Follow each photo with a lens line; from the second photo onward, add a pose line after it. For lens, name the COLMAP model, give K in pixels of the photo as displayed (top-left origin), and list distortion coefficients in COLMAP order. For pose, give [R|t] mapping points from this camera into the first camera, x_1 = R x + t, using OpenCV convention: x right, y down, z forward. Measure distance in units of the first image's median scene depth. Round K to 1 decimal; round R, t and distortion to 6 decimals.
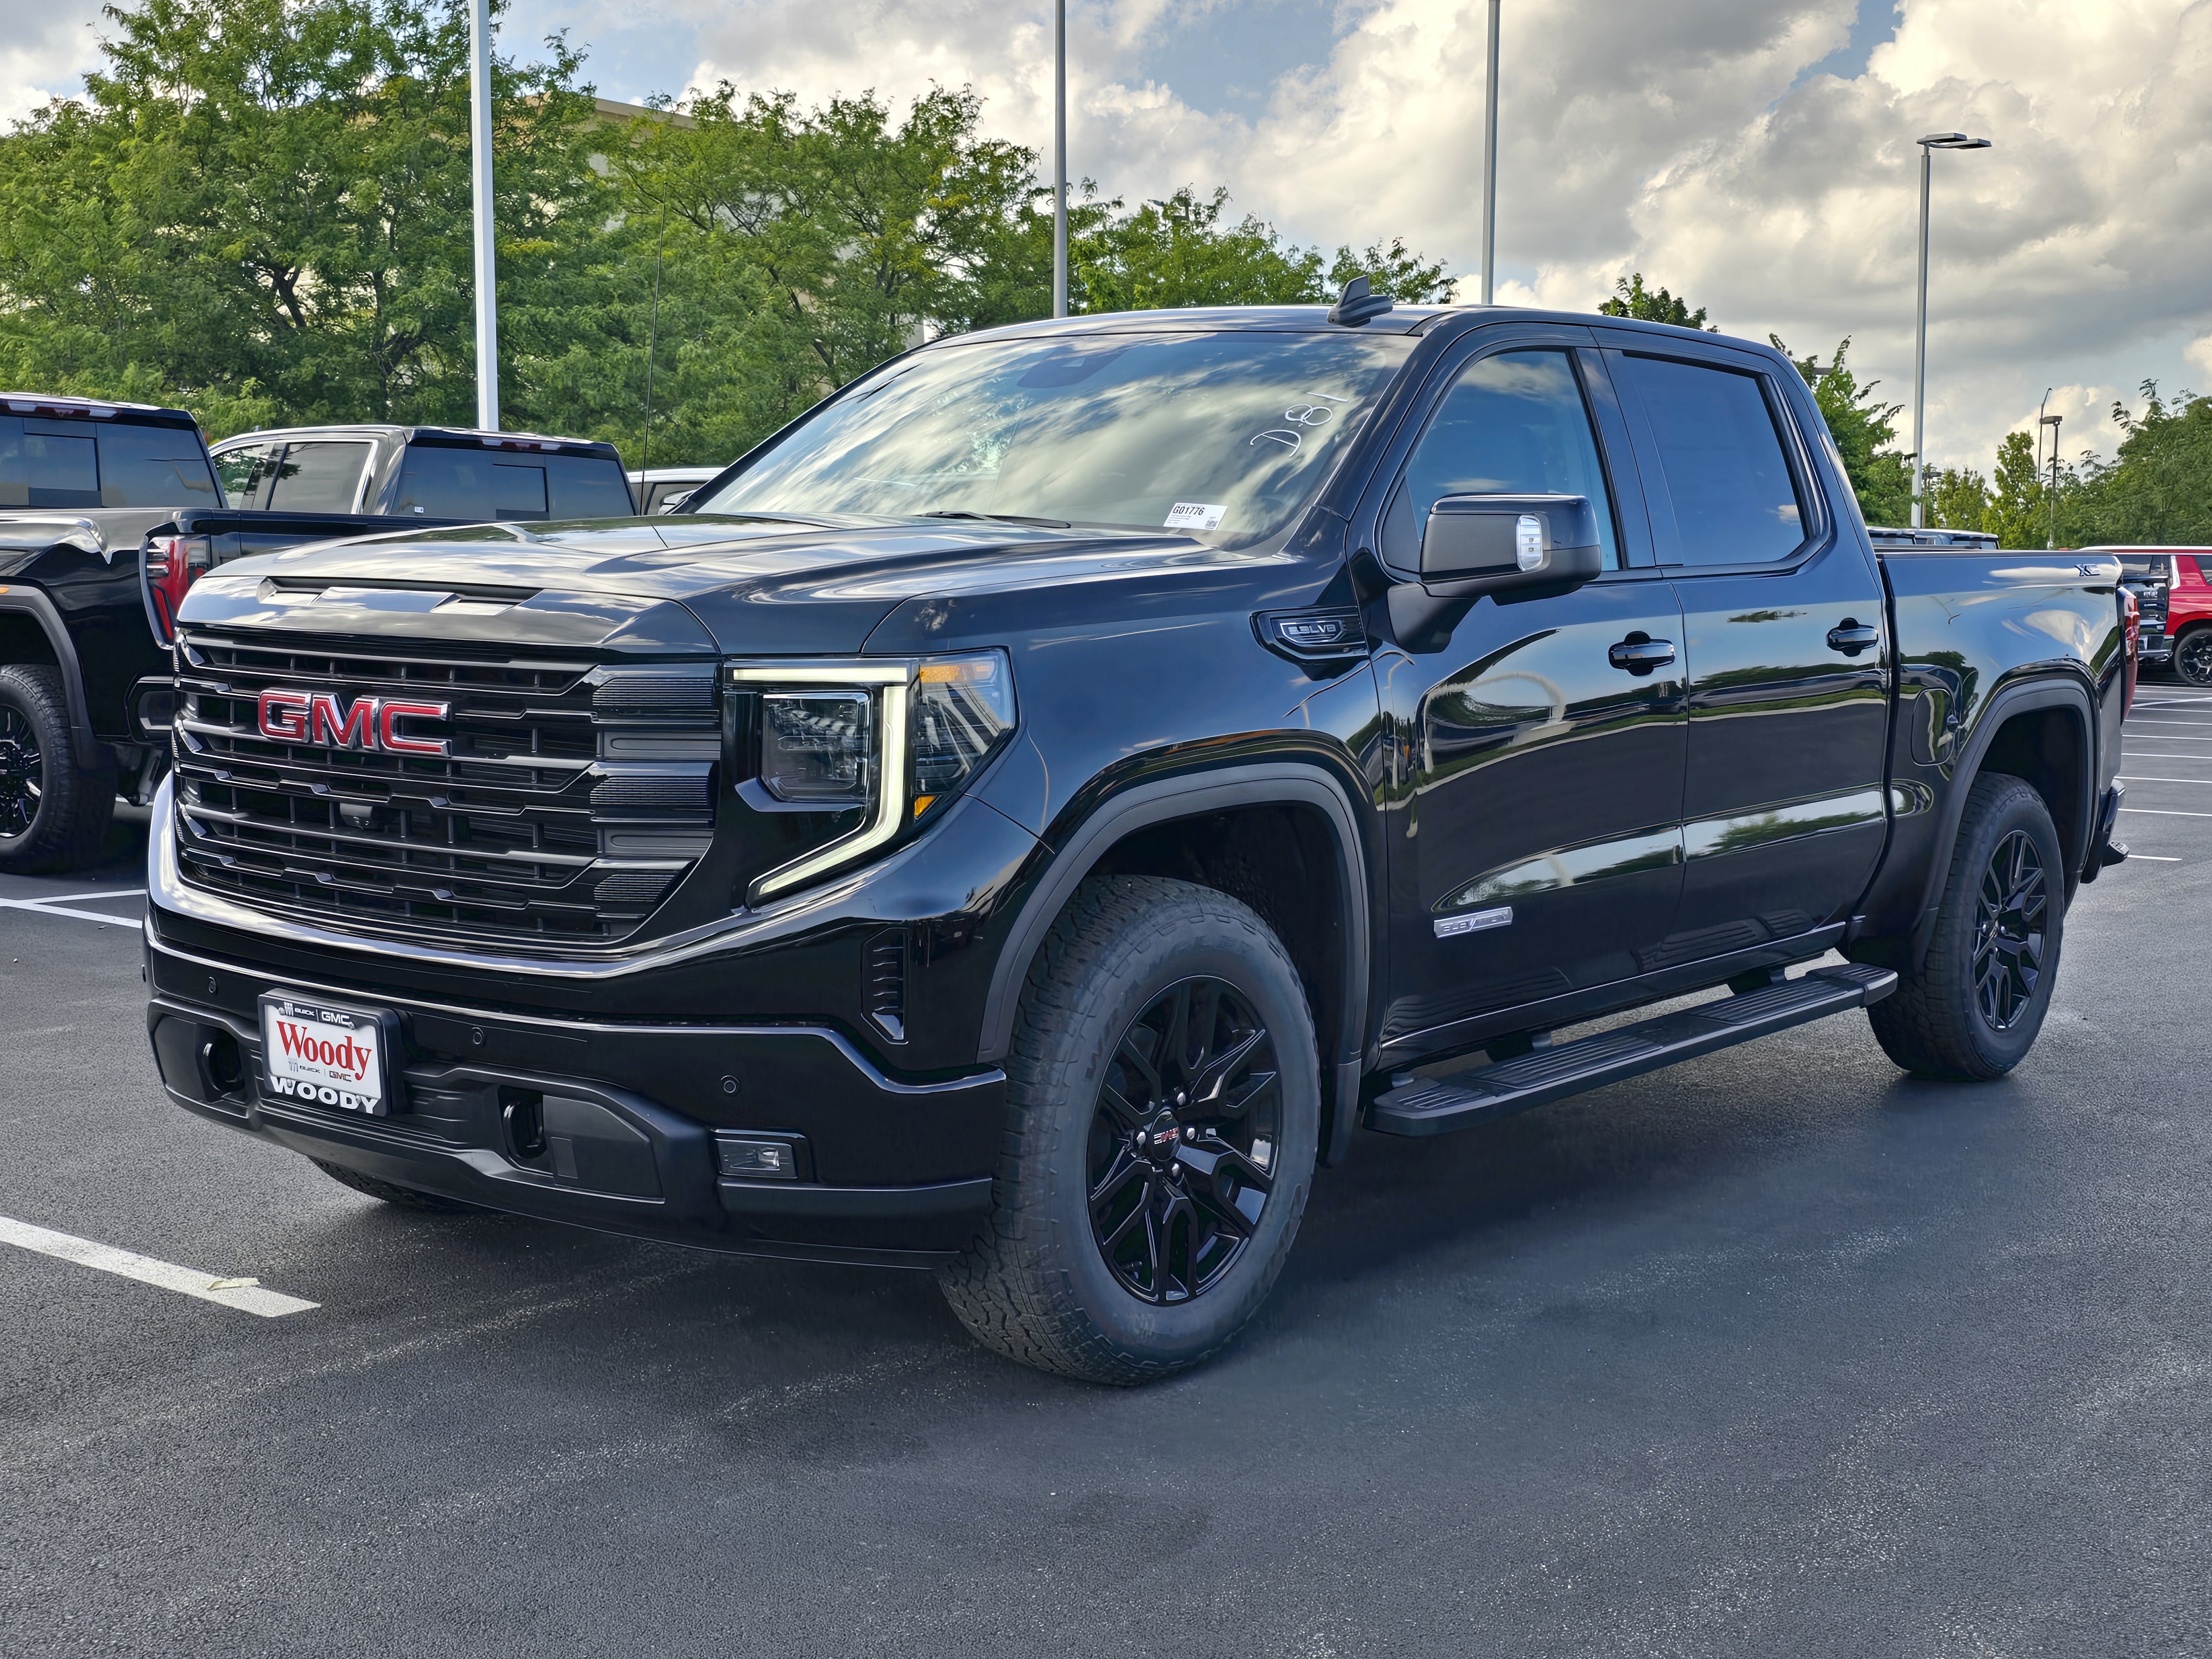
lens RADIAL K [[2537.0, 0, 1172.4], [0, 2537.0, 803.3], [0, 0, 1]] dist [0.066951, 0.000000]
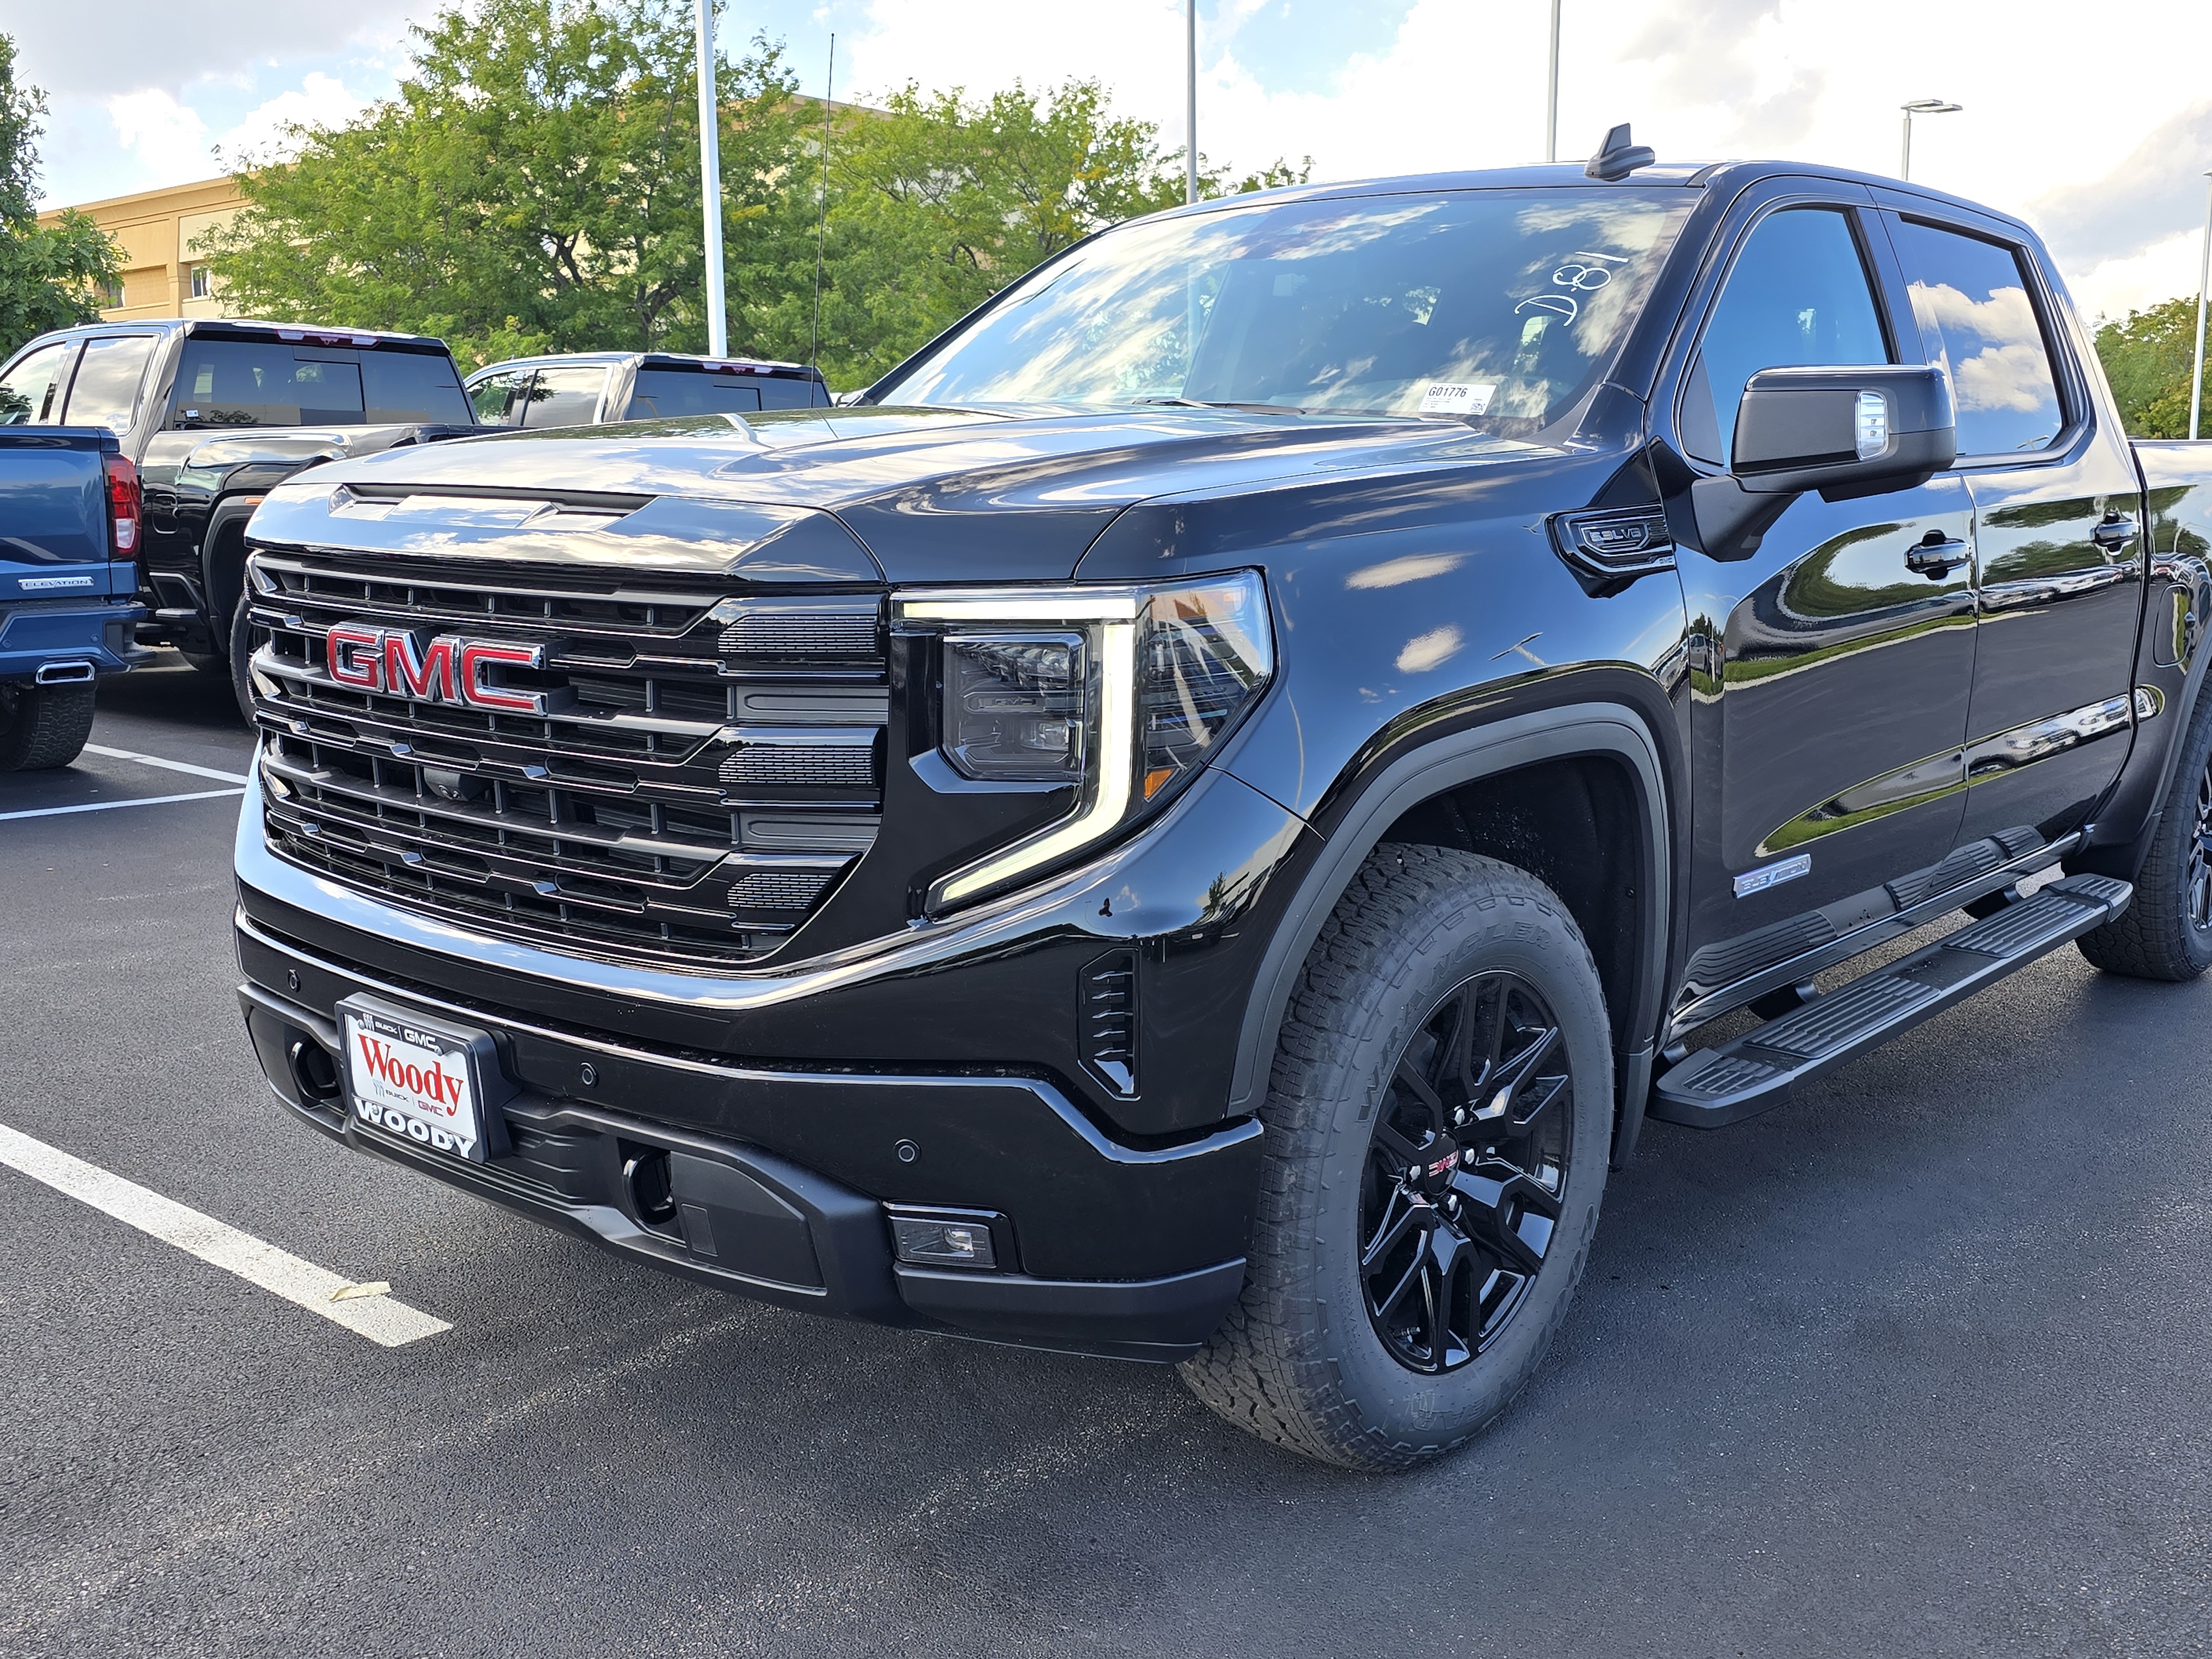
lens RADIAL K [[2010.9, 0, 1186.2], [0, 2010.9, 792.8], [0, 0, 1]] dist [0.037056, 0.026251]
pose [[0.999048, -0.004231, -0.043422, -0.056438], [0.007044, 0.997872, 0.064822, -0.030546], [0.043055, -0.065066, 0.996952, 0.361506]]
